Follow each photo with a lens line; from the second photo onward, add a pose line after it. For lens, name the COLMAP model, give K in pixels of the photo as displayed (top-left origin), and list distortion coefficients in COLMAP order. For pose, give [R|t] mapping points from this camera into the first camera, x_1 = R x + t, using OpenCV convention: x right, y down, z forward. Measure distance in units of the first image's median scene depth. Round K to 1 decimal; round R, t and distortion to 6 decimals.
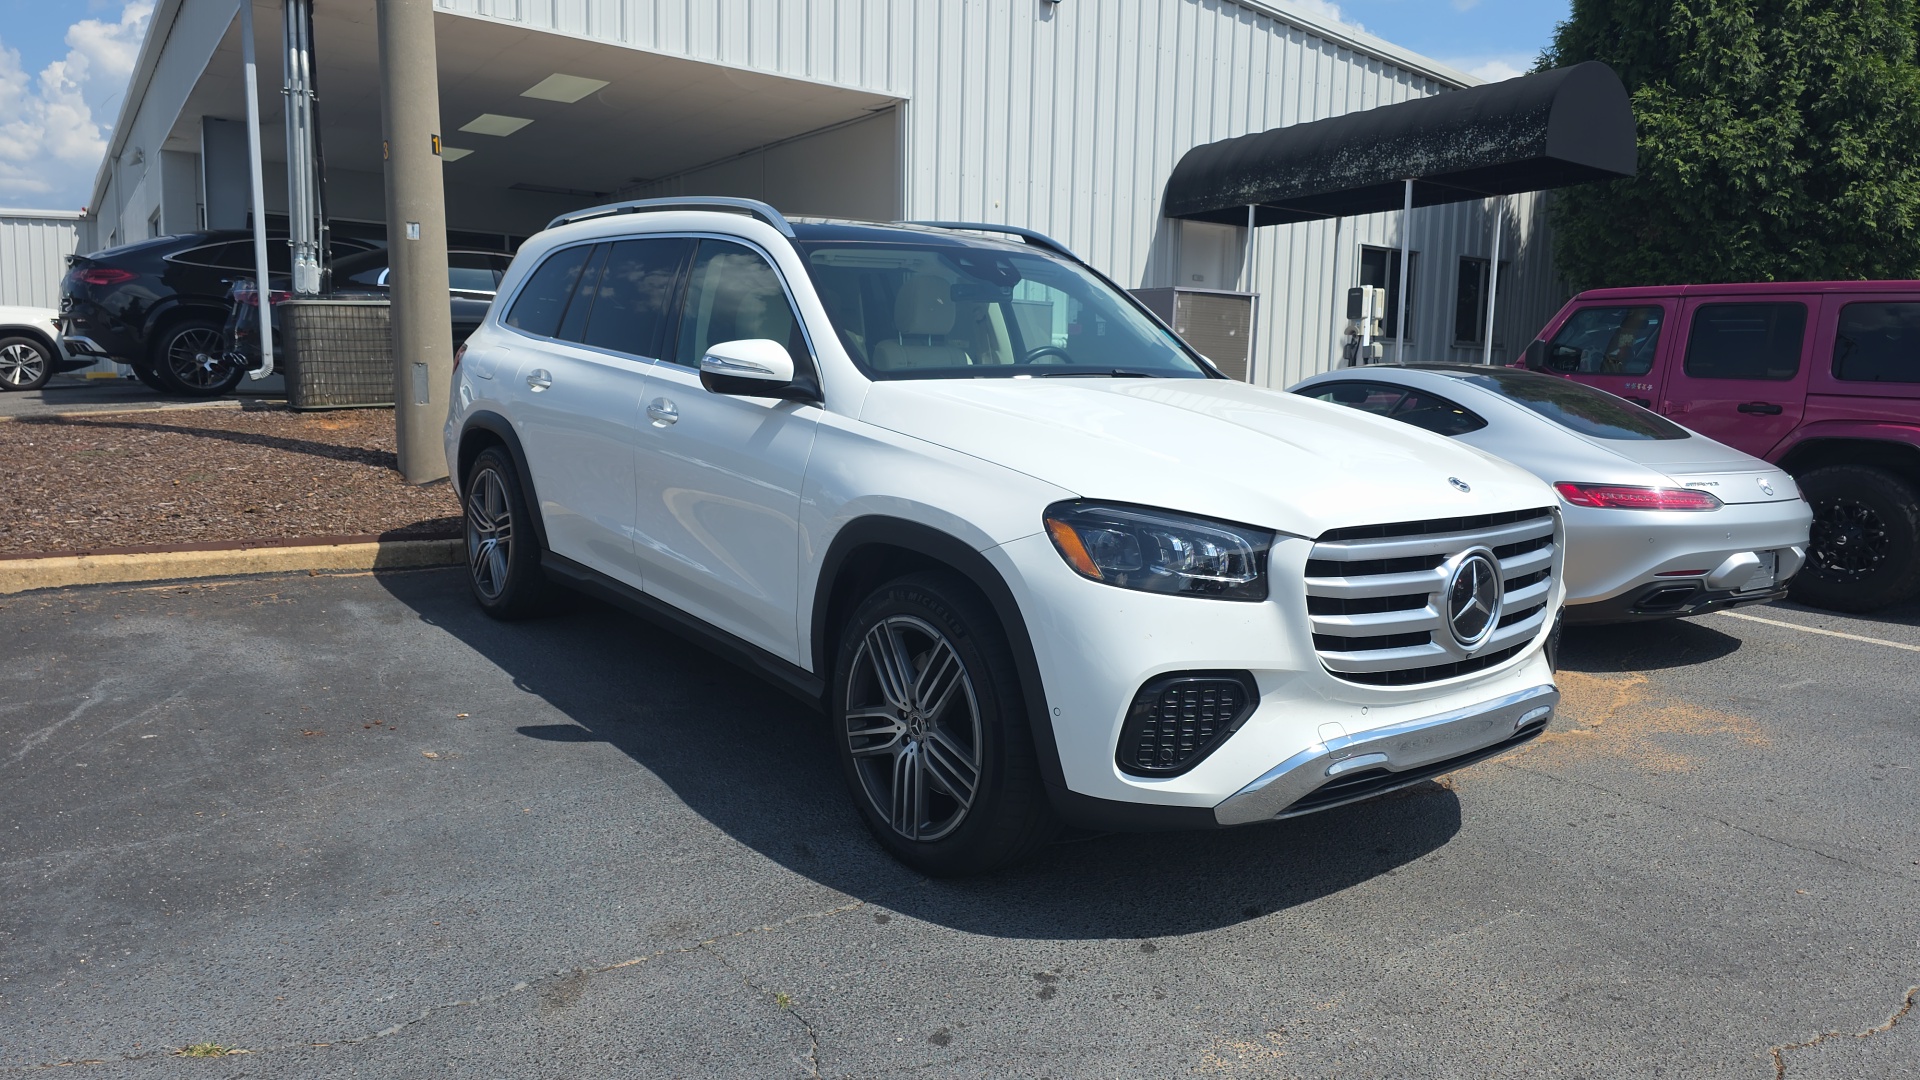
lens RADIAL K [[1341.5, 0, 960.0], [0, 1341.5, 540.0], [0, 0, 1]] dist [0.062114, -0.081455]
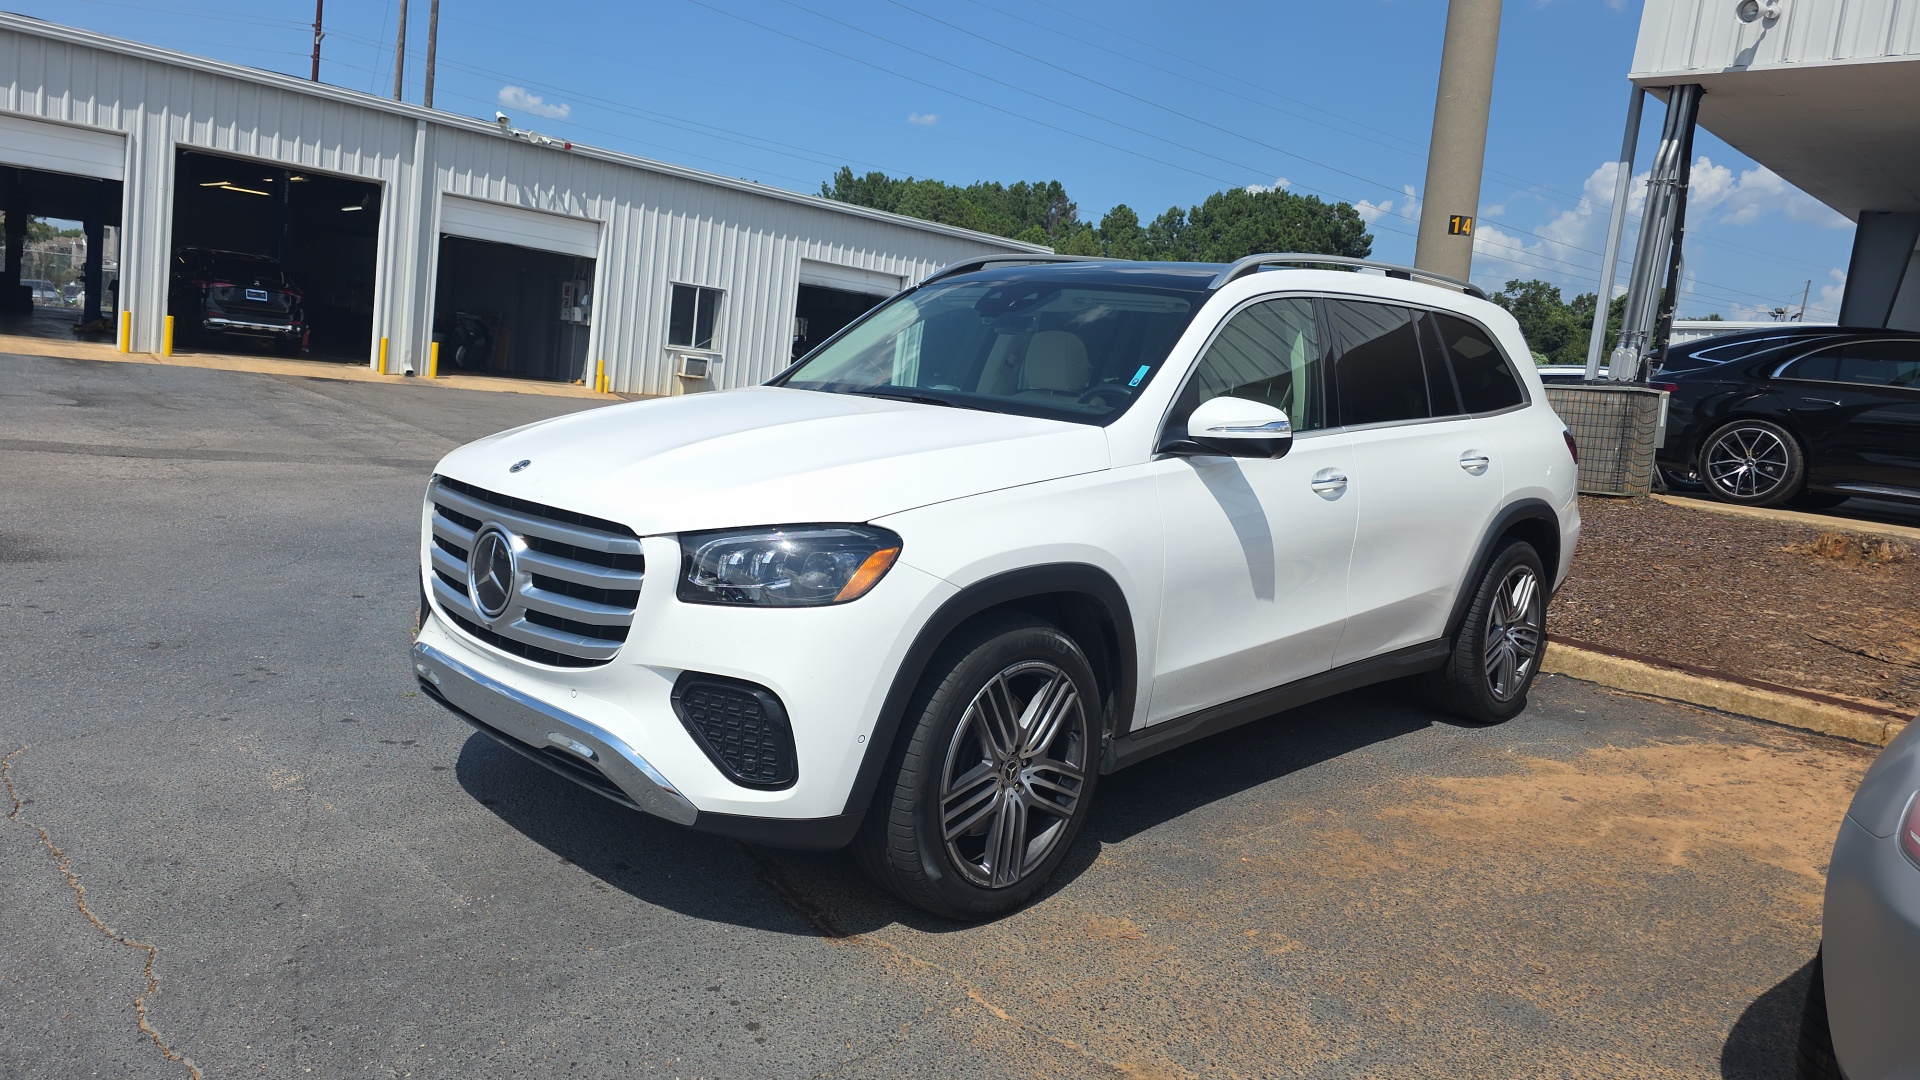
lens RADIAL K [[1298.9, 0, 830.7], [0, 1298.9, 499.0], [0, 0, 1]] dist [0.067820, -0.061148]
pose [[0.076223, 0.096628, -0.992398, 1.242514], [-0.218480, 0.972725, 0.077932, -0.131888], [0.972860, 0.210879, 0.095255, 1.017890]]
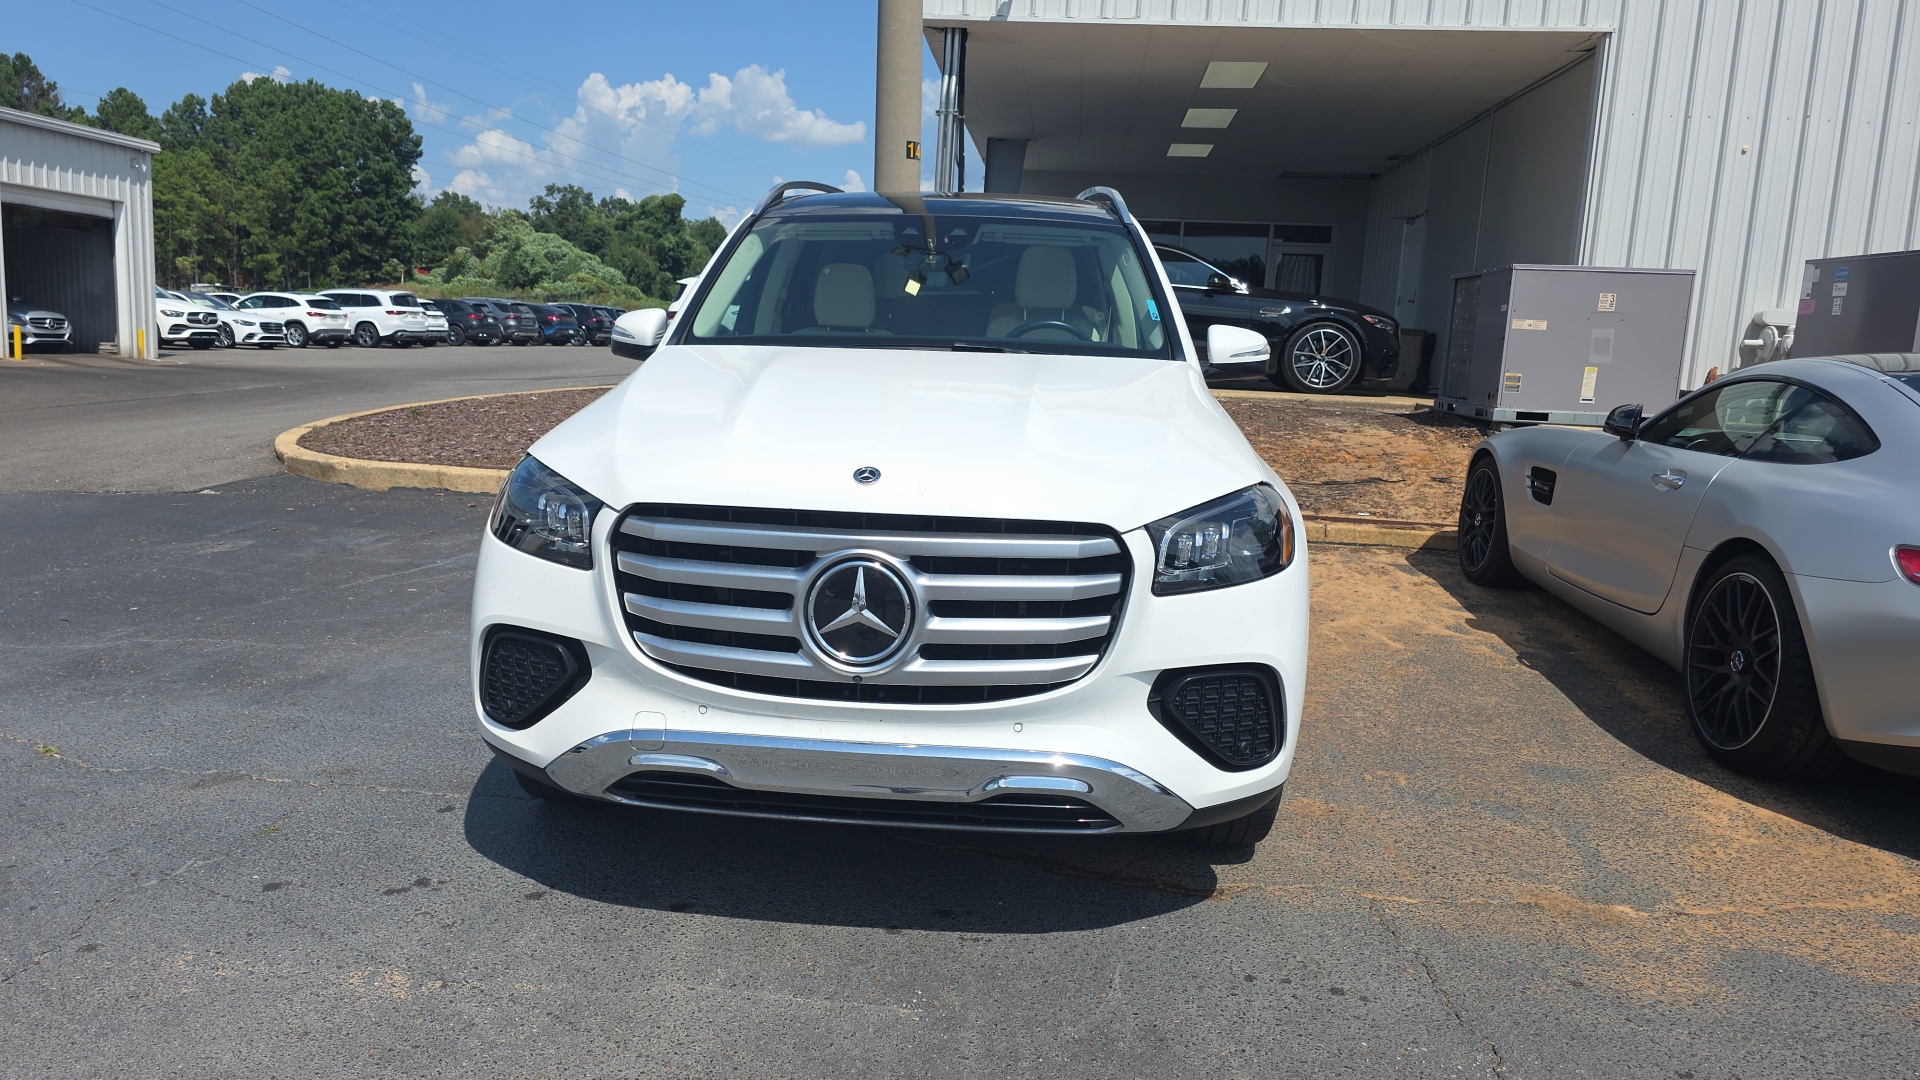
lens RADIAL K [[1327.2, 0, 864.9], [0, 1327.2, 537.5], [0, 0, 1]] dist [0.062097, -0.057066]
pose [[0.715327, 0.114060, -0.689419, 0.836877], [-0.110349, 0.992648, 0.049732, -0.038795], [0.690022, 0.040502, 0.722654, 0.361329]]
